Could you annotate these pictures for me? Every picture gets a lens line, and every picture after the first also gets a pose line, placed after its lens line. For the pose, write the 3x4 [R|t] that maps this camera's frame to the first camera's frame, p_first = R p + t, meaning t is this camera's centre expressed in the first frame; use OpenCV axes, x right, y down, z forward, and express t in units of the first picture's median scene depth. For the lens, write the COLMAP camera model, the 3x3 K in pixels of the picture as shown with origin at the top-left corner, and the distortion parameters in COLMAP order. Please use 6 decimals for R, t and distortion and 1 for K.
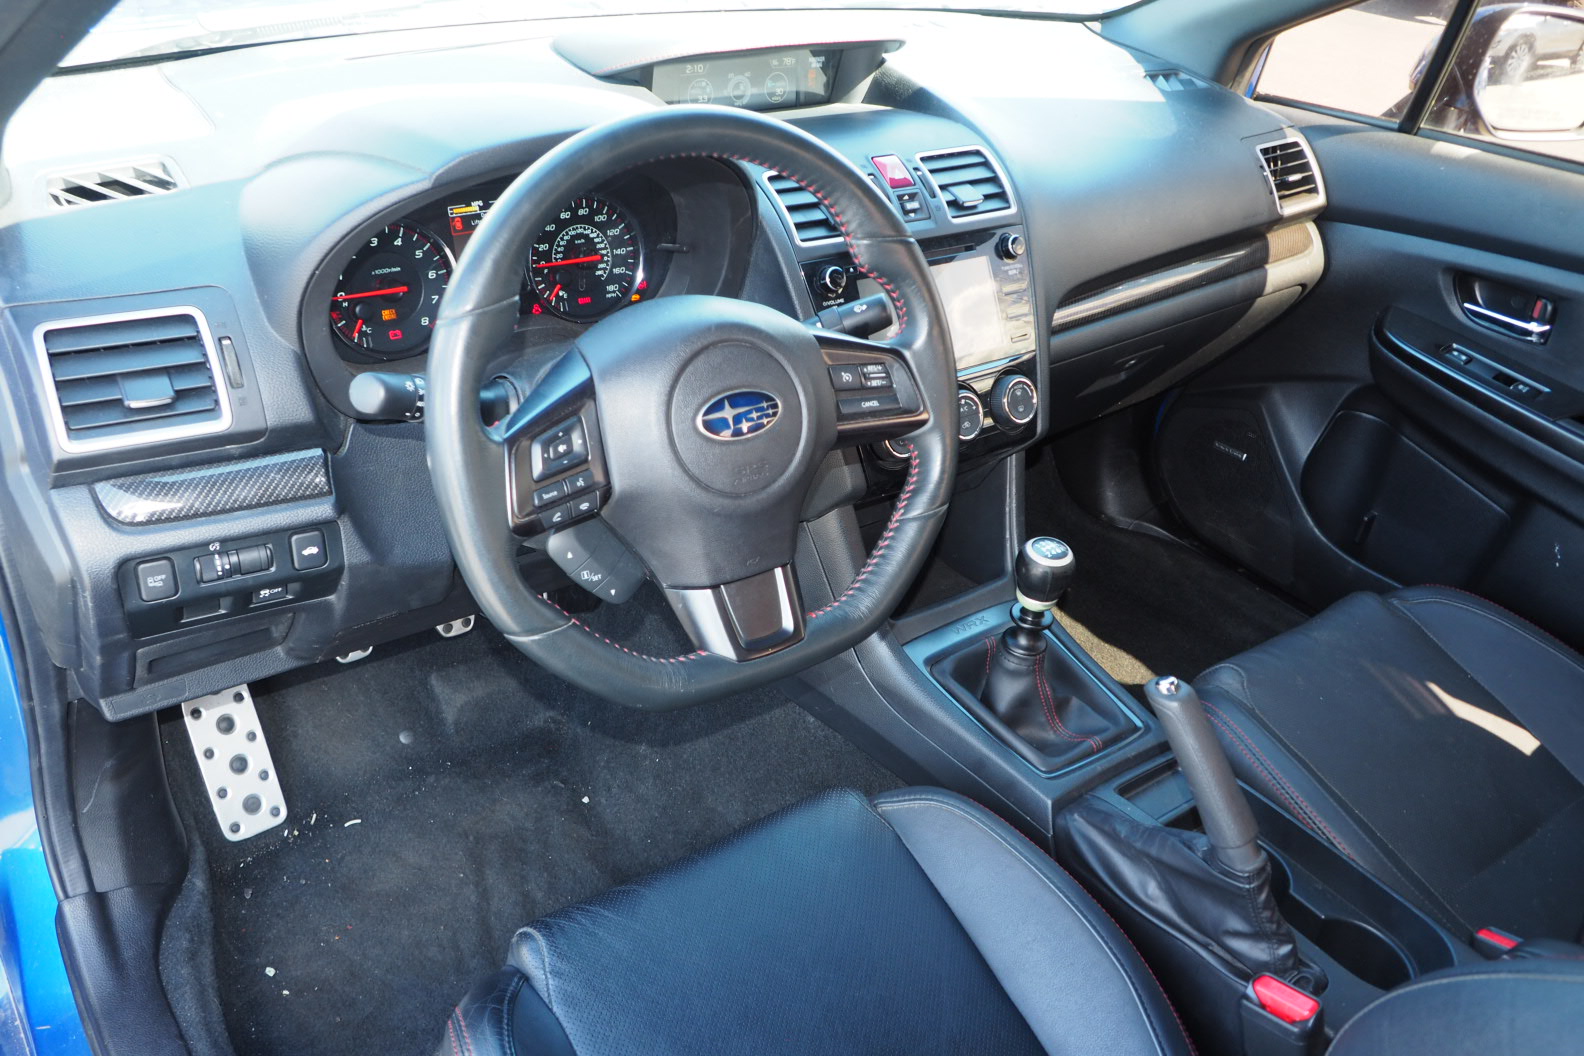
lens RADIAL K [[1295.5, 0, 792.0], [0, 1295.5, 528.0], [0, 0, 1]] dist [-0.012089, -0.006950]
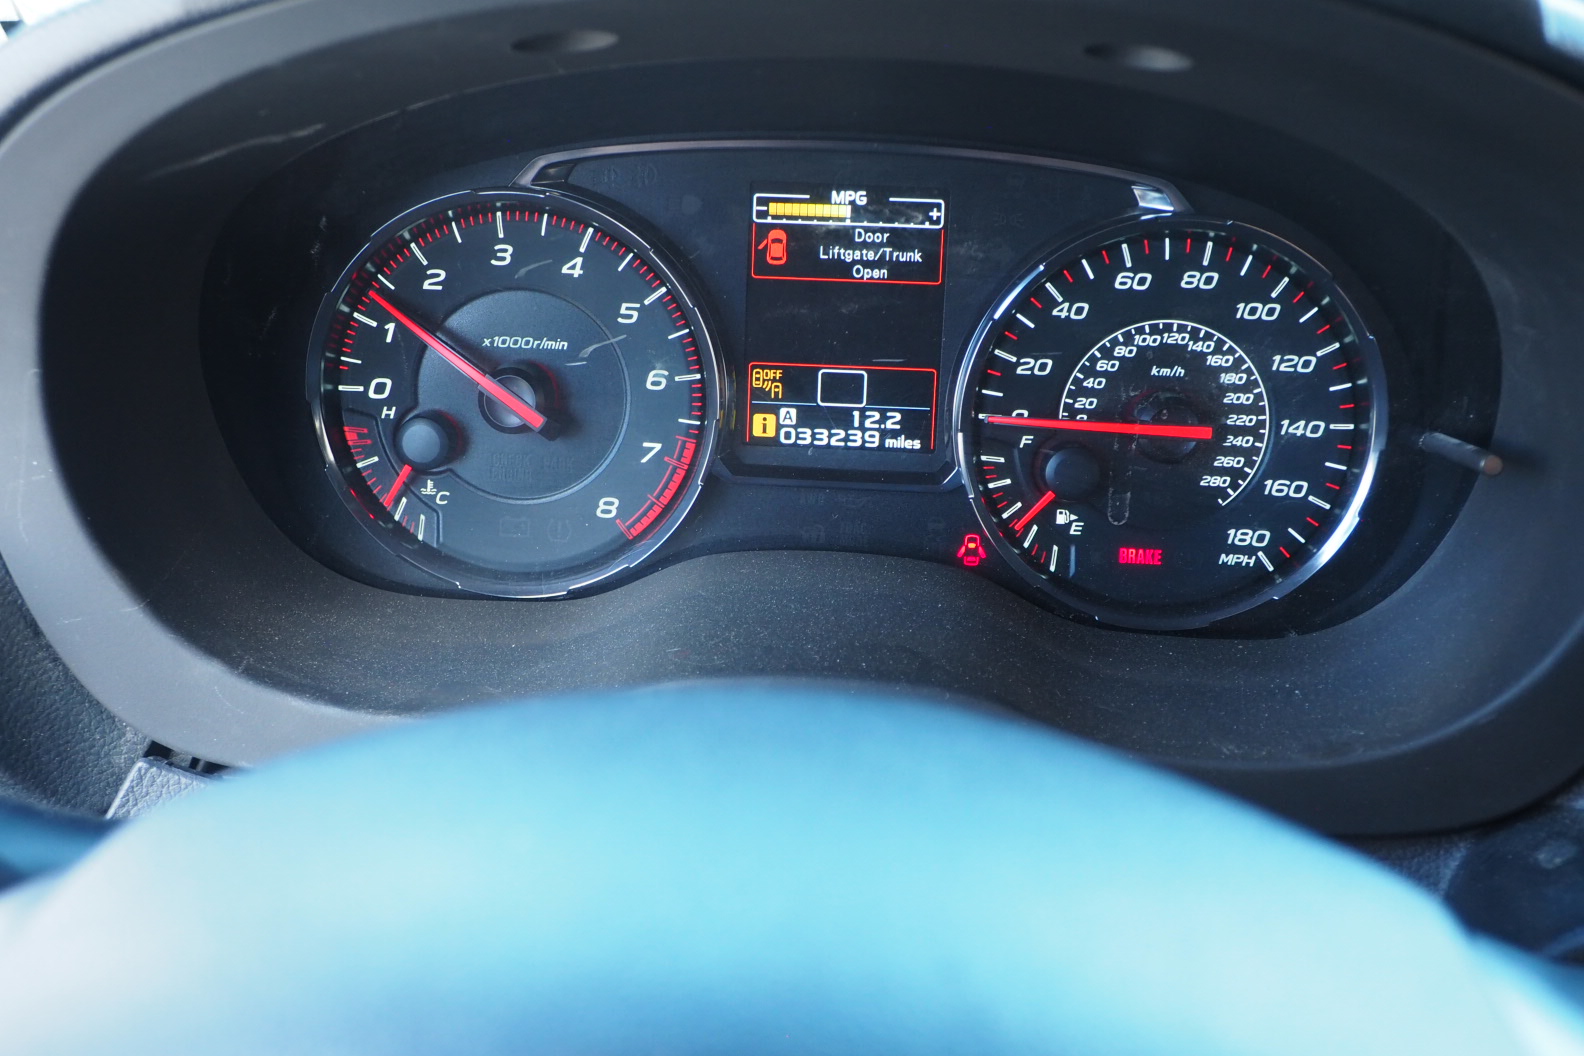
lens RADIAL K [[1730.6, 0, 796.4], [0, 1730.6, 548.3], [0, 0, 1]] dist [-0.024500, 0.007848]
pose [[0.767469, 0.233233, -0.597155, 0.023762], [-0.300454, 0.953699, -0.013656, -0.145709], [0.566320, 0.189898, 0.802010, 0.613536]]
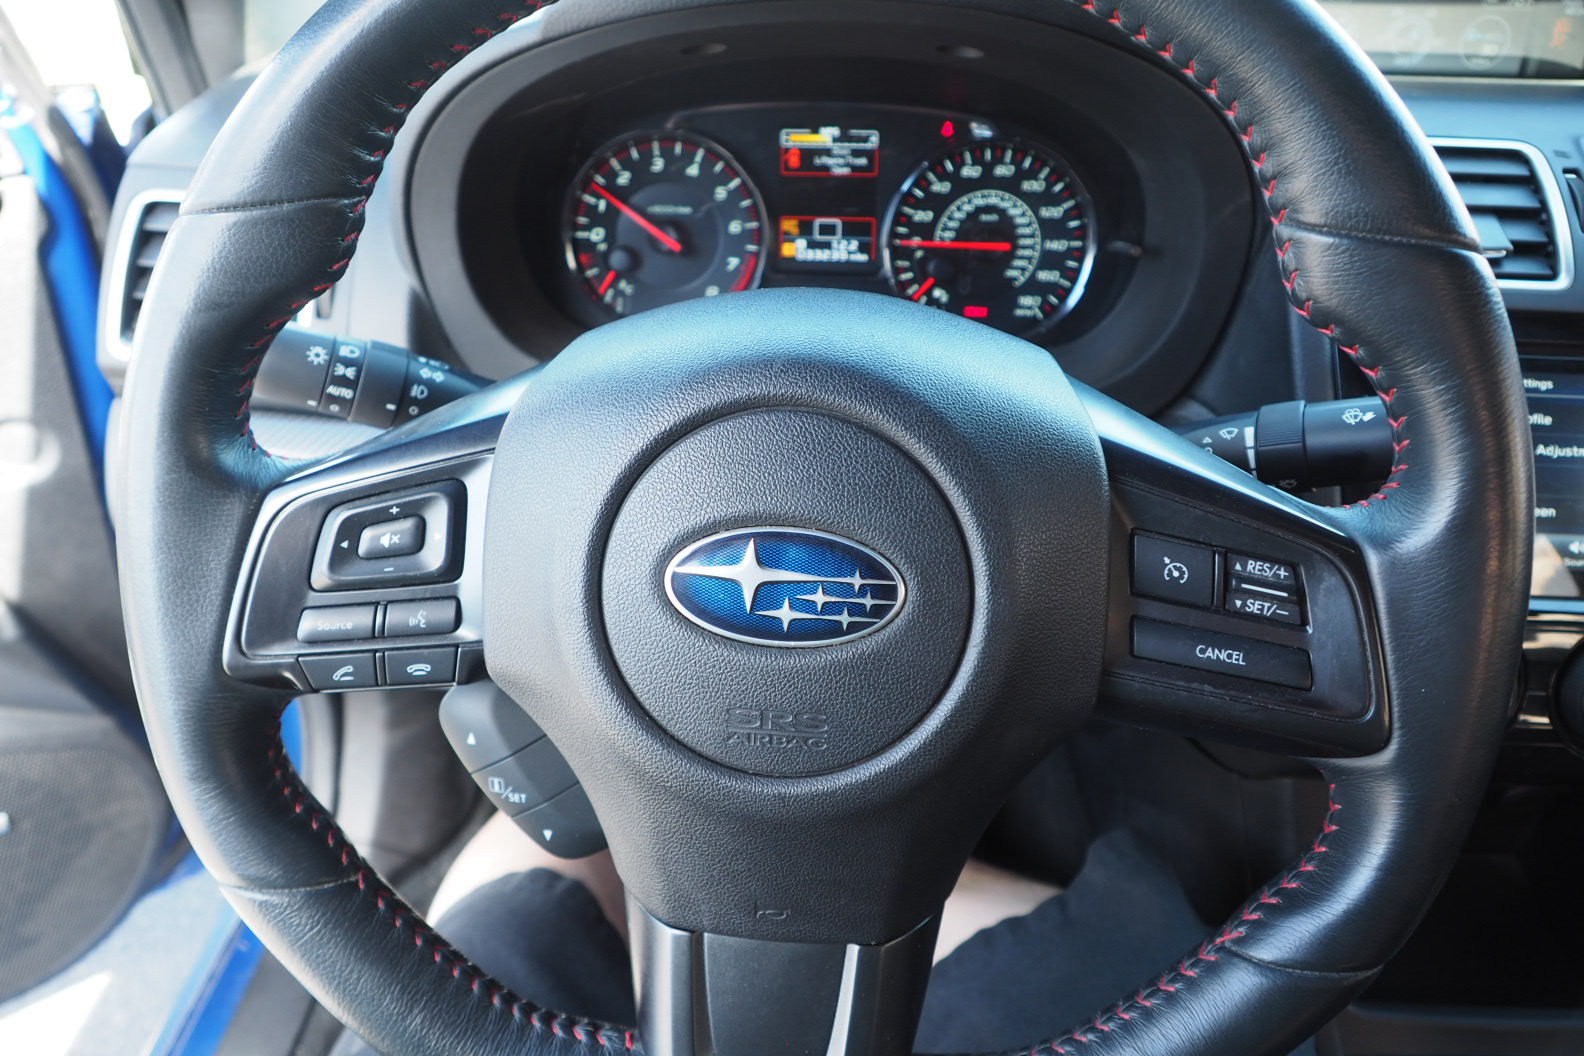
lens RADIAL K [[1128.8, 0, 792.0], [0, 1128.8, 528.0], [0, 0, 1]] dist [-0.037842, -0.003922]
pose [[0.771919, 0.280423, -0.570530, 0.110731], [-0.283238, 0.955163, 0.086259, -0.096505], [0.569138, 0.095010, 0.816734, 0.507633]]
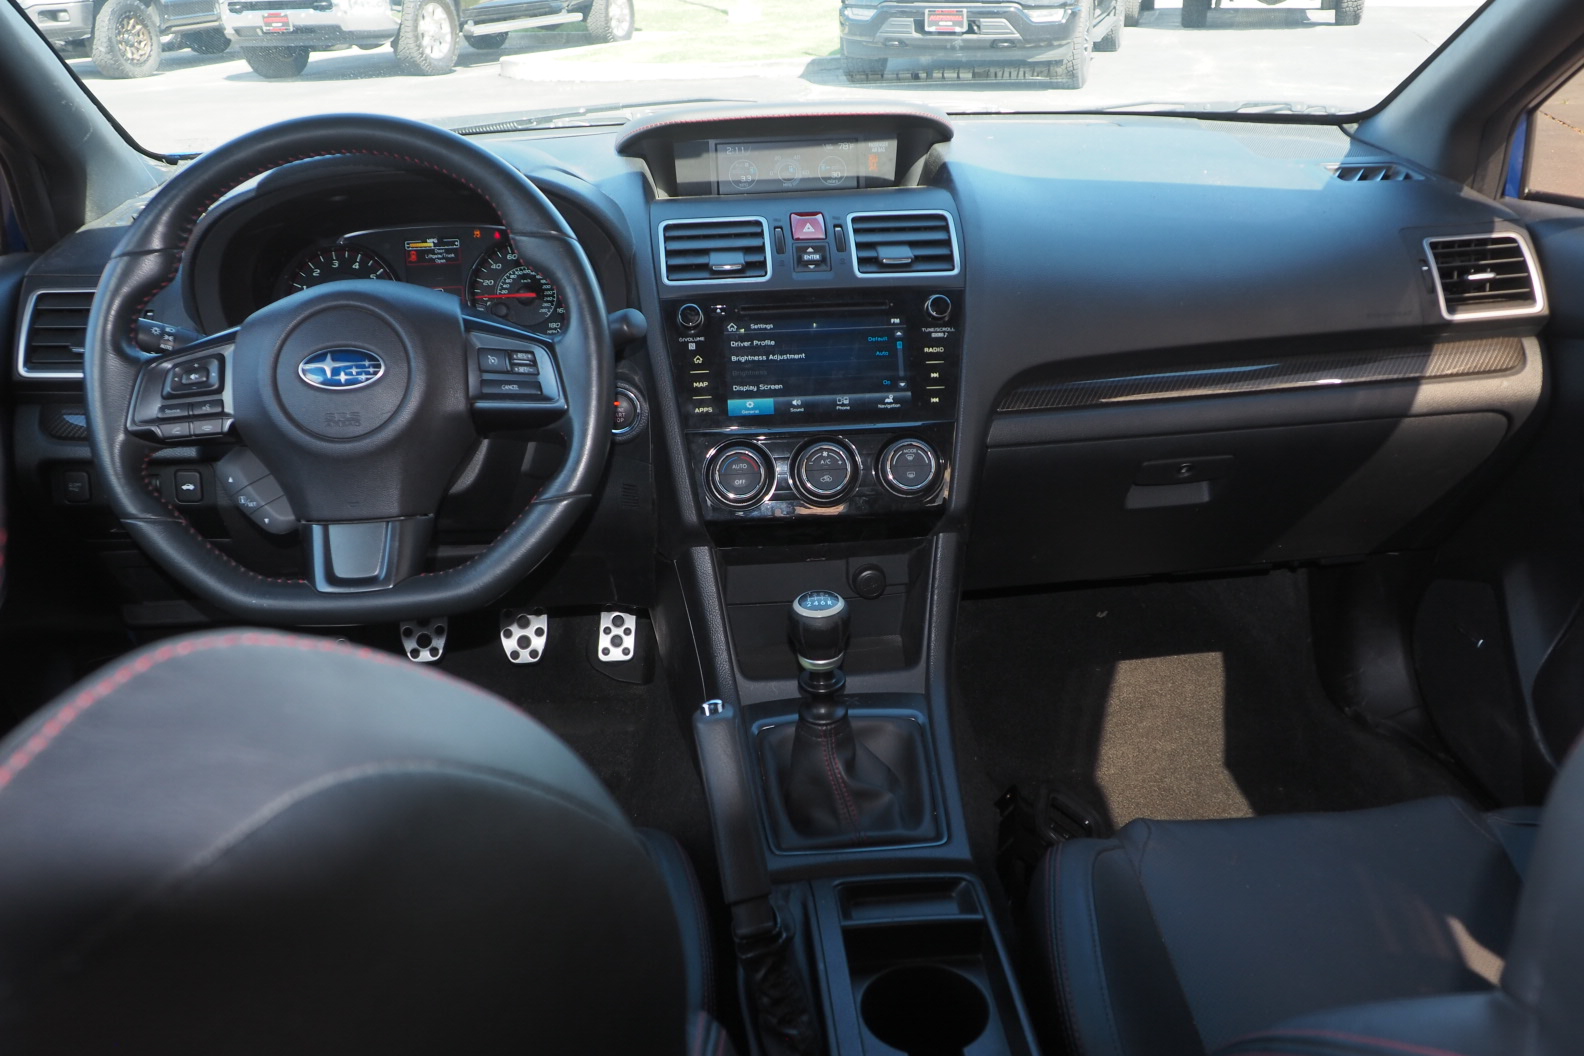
lens RADIAL K [[1373.9, 0, 803.0], [0, 1373.9, 497.5], [0, 0, 1]] dist [0.004278, -0.004279]
pose [[0.847842, 0.093535, -0.521935, 0.667891], [-0.191903, 0.971721, -0.137591, 0.078182], [0.494305, 0.216816, 0.841815, 0.150201]]
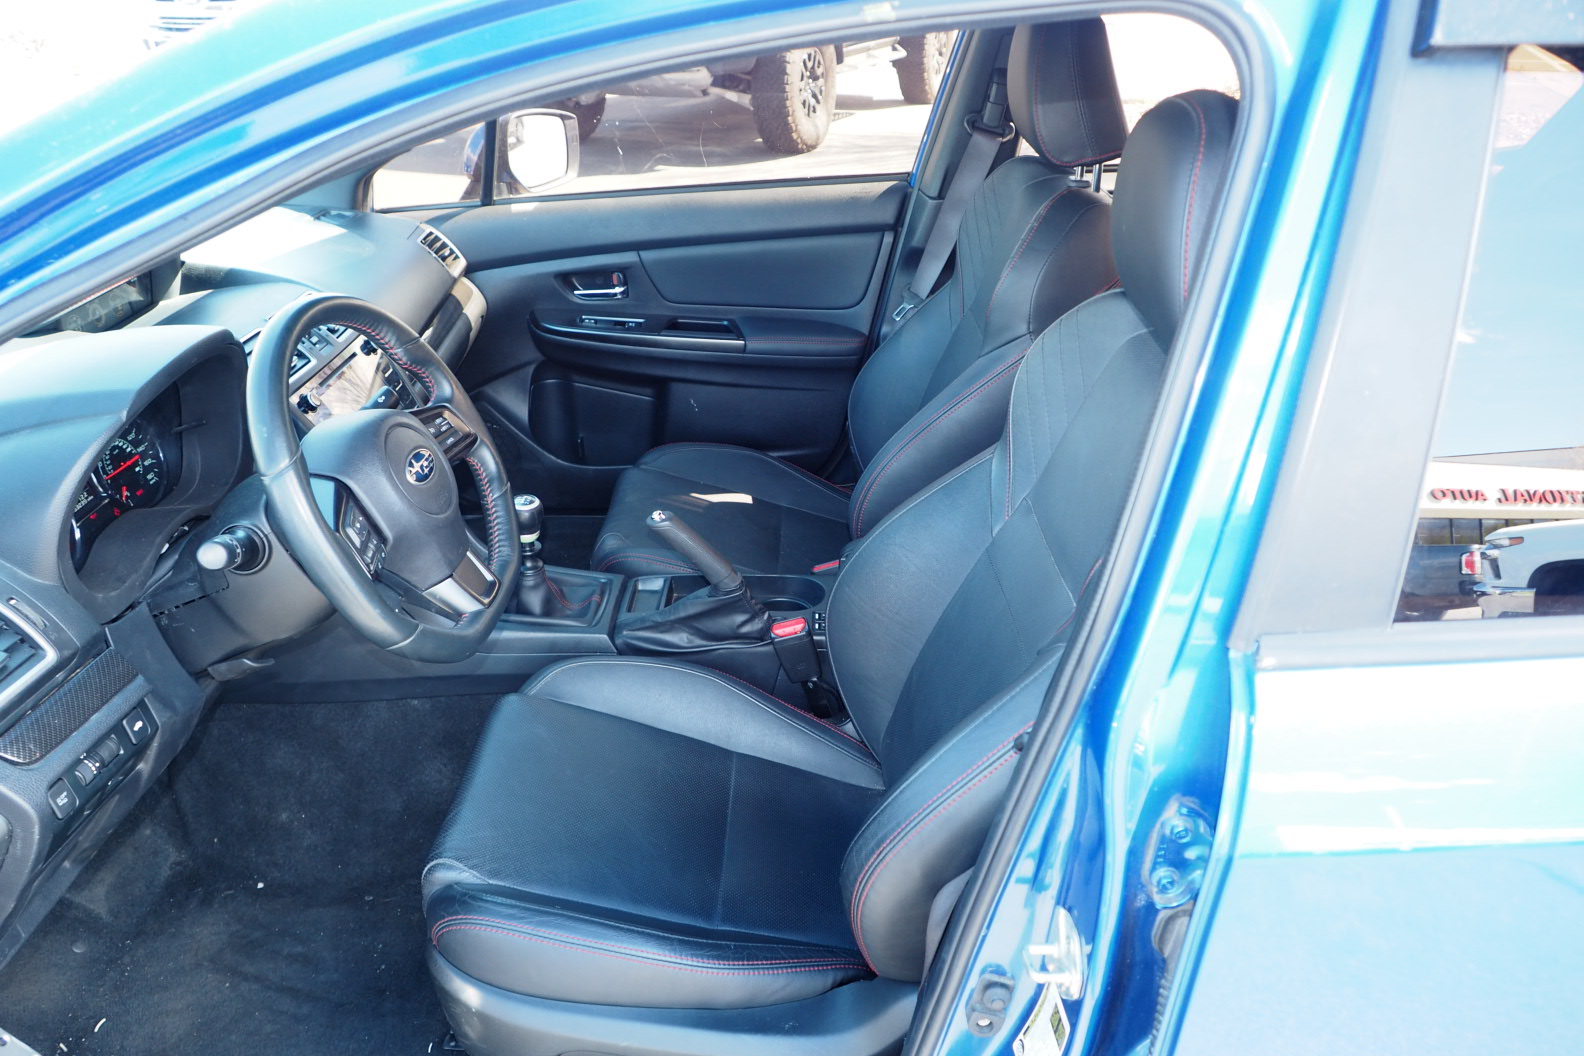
lens RADIAL K [[1128.8, 0, 792.0], [0, 1128.8, 528.0], [0, 0, 1]] dist [-0.037842, -0.003922]
pose [[0.609705, -0.448684, 0.653408, -0.494673], [0.467332, 0.869322, 0.160874, -0.021823], [-0.640203, 0.207273, 0.739715, -0.209670]]
